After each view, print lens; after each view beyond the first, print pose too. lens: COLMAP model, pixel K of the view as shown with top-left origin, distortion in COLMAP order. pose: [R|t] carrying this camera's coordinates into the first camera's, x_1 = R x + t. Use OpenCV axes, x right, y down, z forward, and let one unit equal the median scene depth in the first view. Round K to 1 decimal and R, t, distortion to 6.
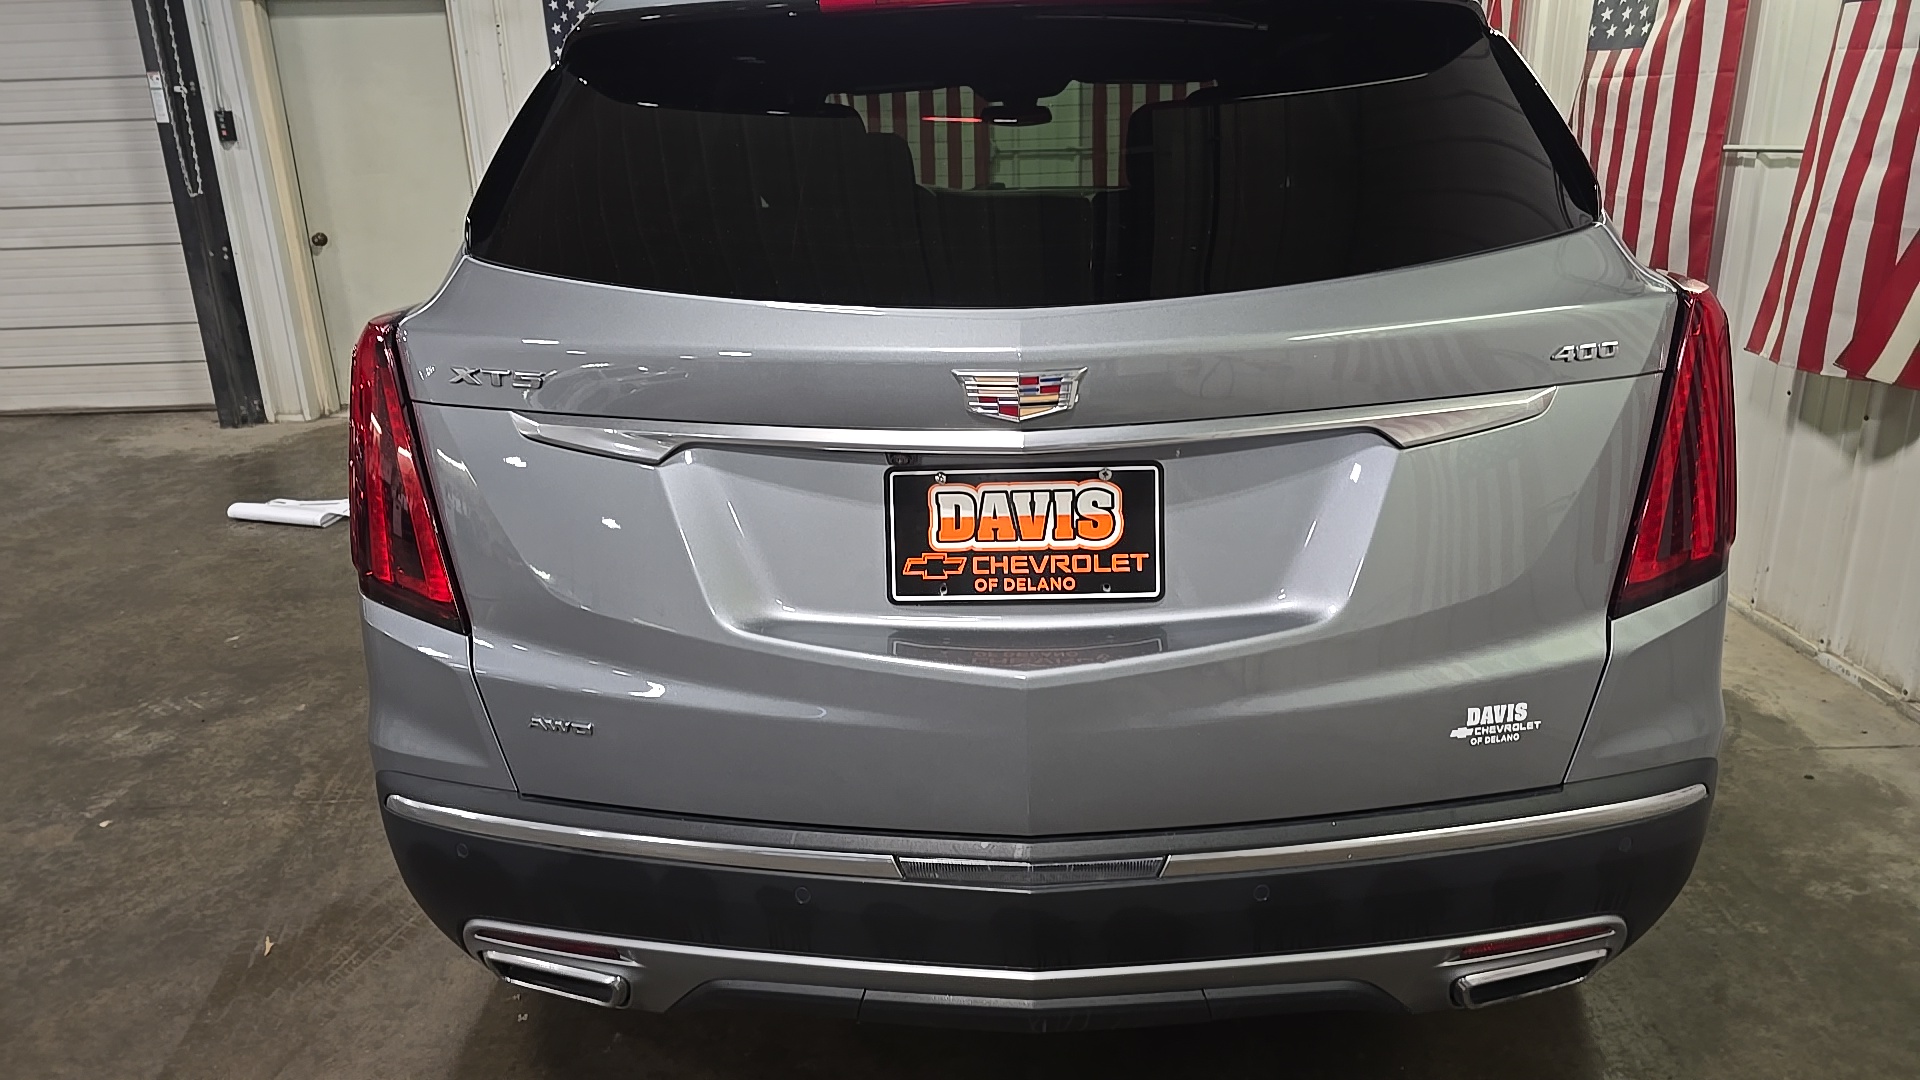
lens RADIAL K [[1287.9, 0, 960.0], [0, 1287.9, 540.0], [0, 0, 1]] dist [0.058071, -0.052846]
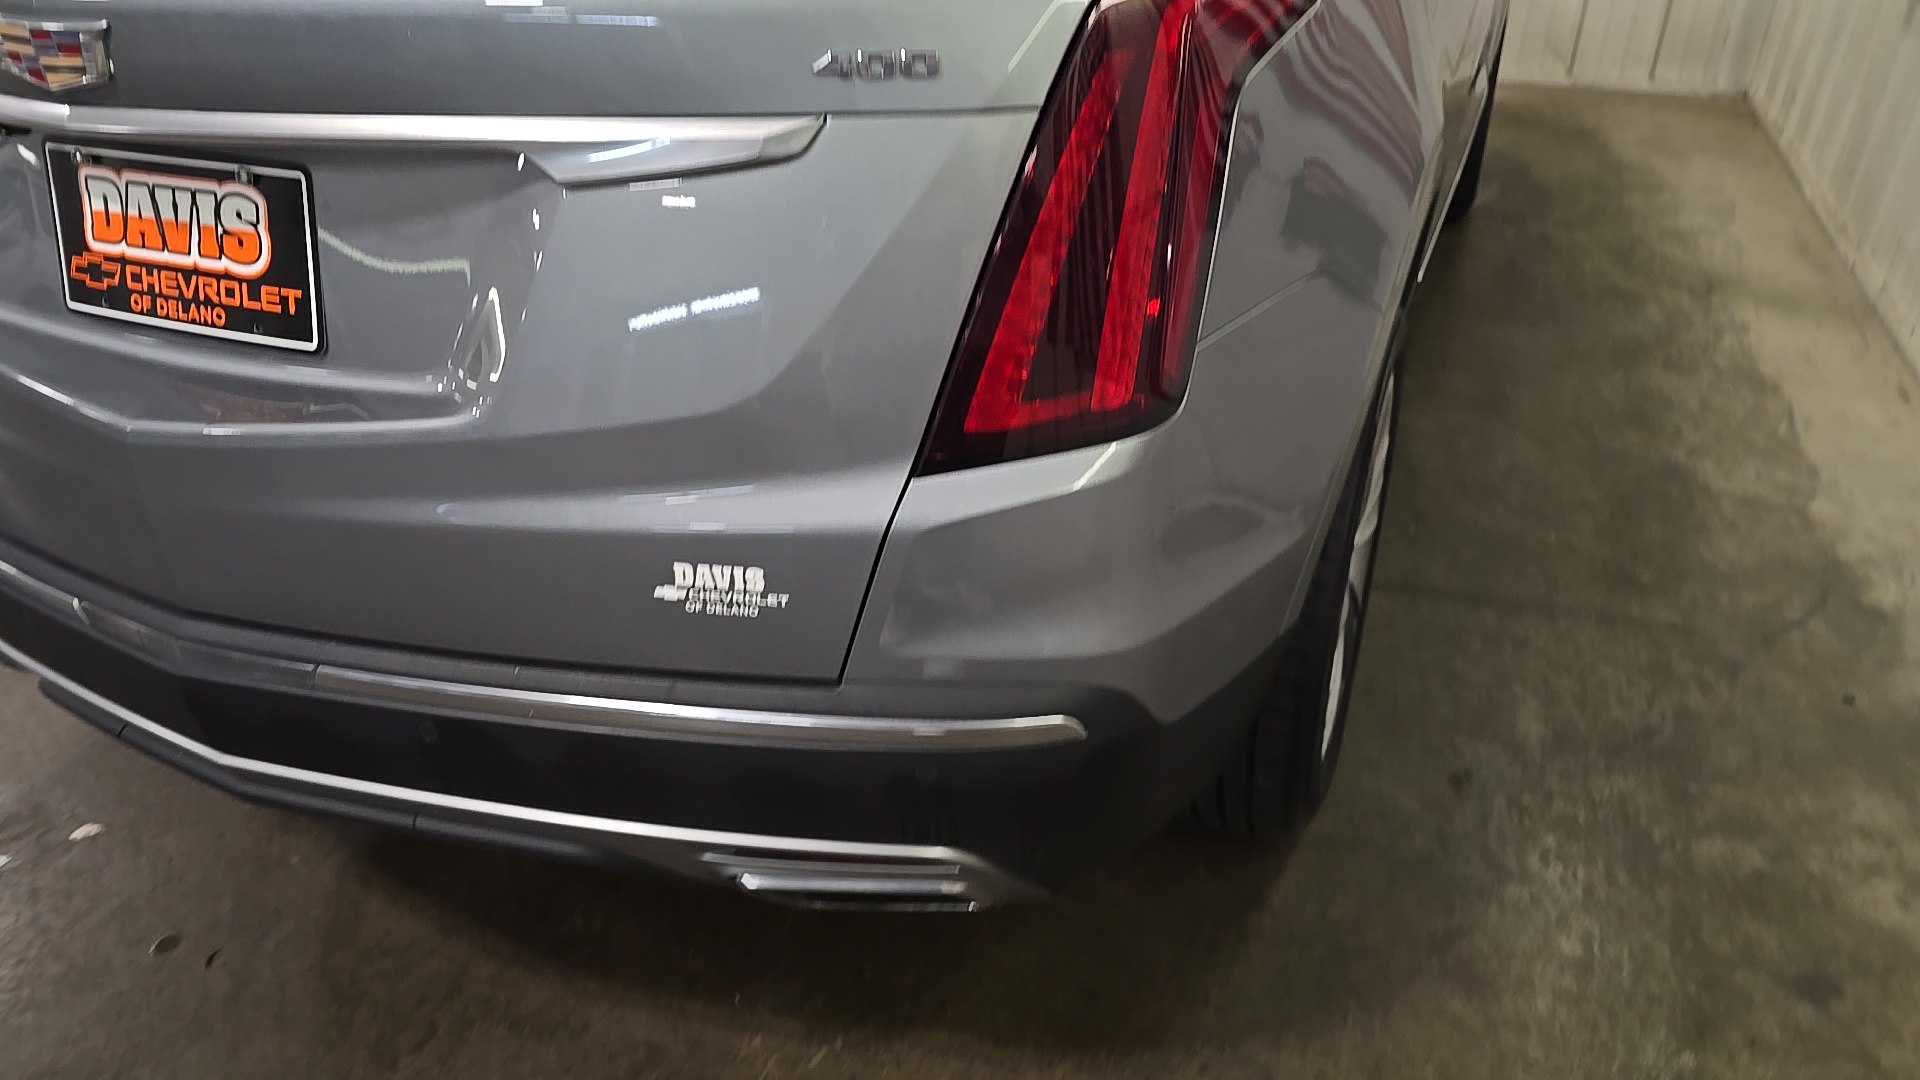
lens RADIAL K [[1287.9, 0, 960.0], [0, 1287.9, 540.0], [0, 0, 1]] dist [0.058071, -0.052846]
pose [[0.940426, 0.186538, -0.284257, 0.753561], [-0.104842, 0.954416, 0.279462, -0.104364], [0.323429, -0.233011, 0.917115, 0.389819]]
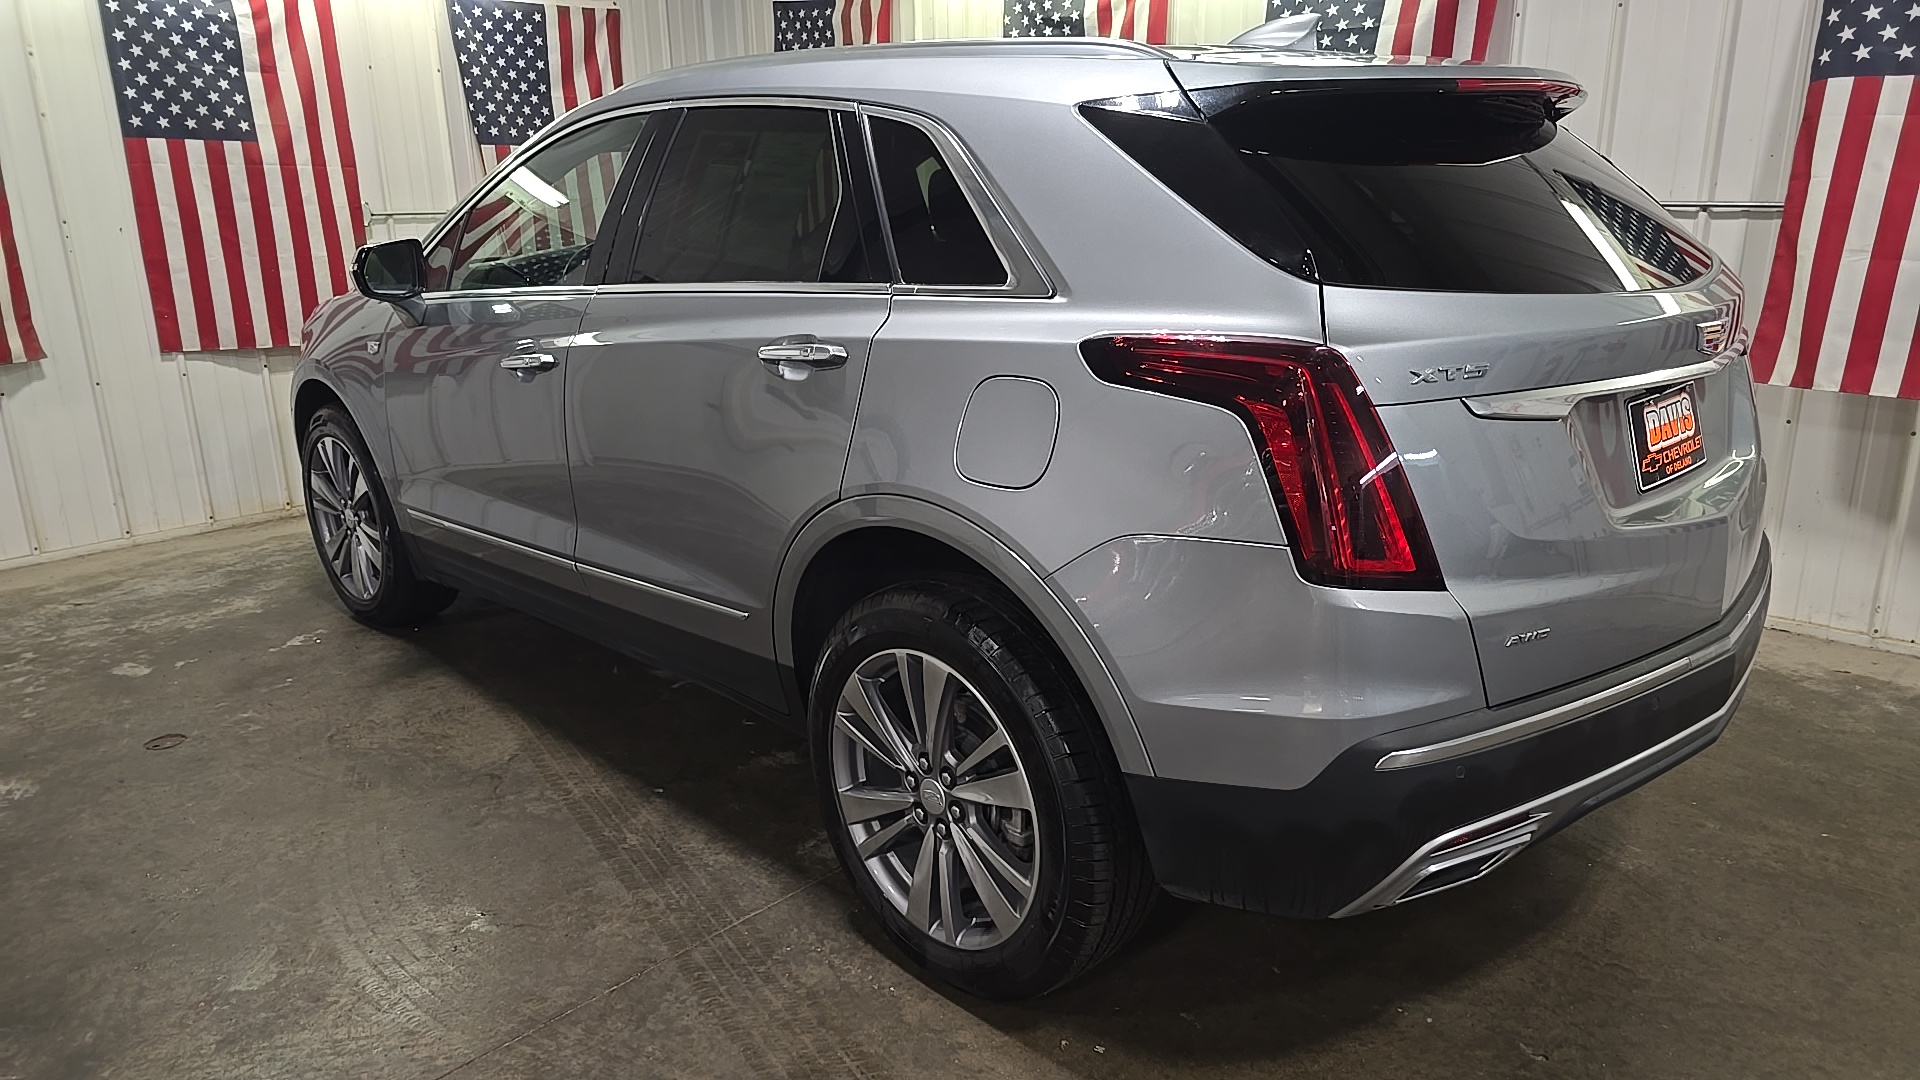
lens RADIAL K [[1287.9, 0, 960.0], [0, 1287.9, 540.0], [0, 0, 1]] dist [0.058071, -0.052846]
pose [[0.698066, -0.184358, 0.691893, -1.626180], [0.211115, 0.976324, 0.047147, -0.131146], [-0.684203, 0.113157, 0.720459, 0.480965]]
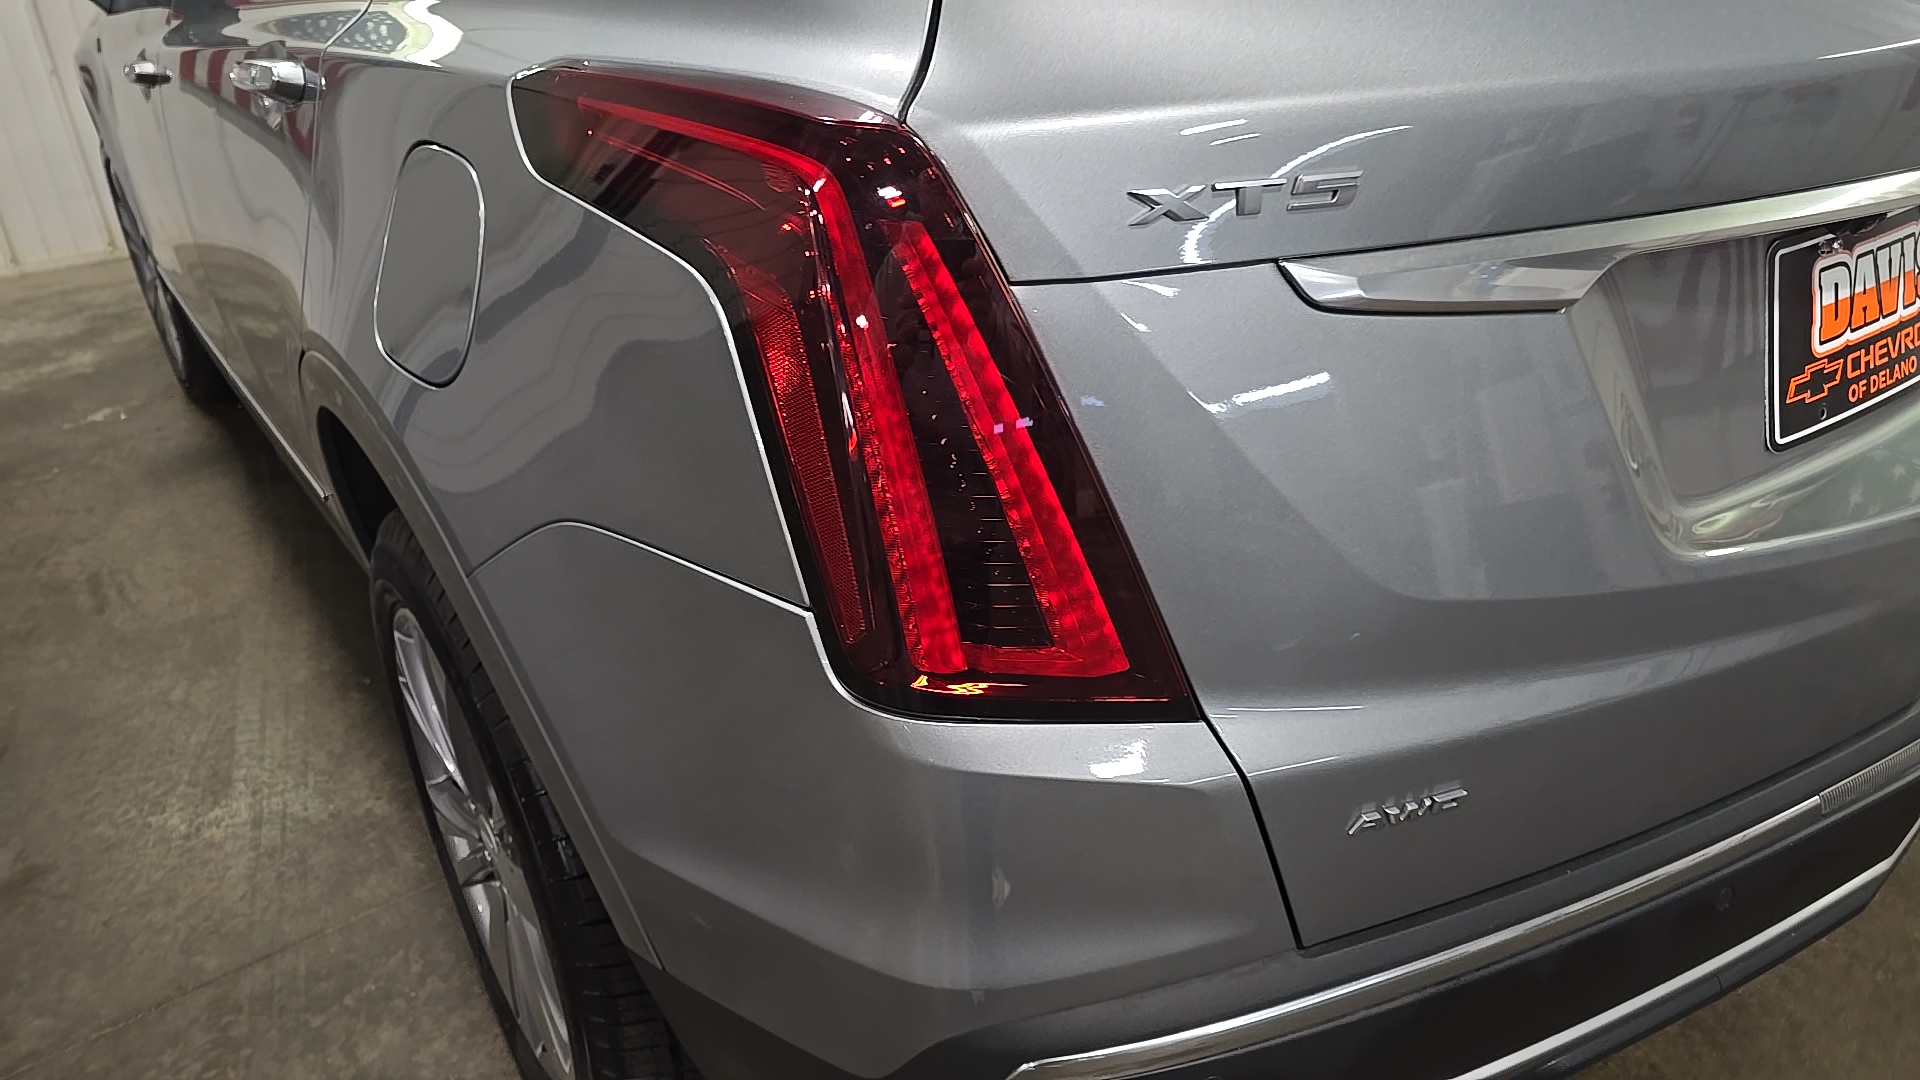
lens RADIAL K [[1312.5, 0, 960.0], [0, 1312.5, 540.0], [0, 0, 1]] dist [0.000563, -0.000613]
pose [[0.798401, -0.280624, 0.532735, -0.766542], [0.181393, 0.955750, 0.231602, -0.140280], [-0.574154, -0.088277, 0.813974, 0.695892]]
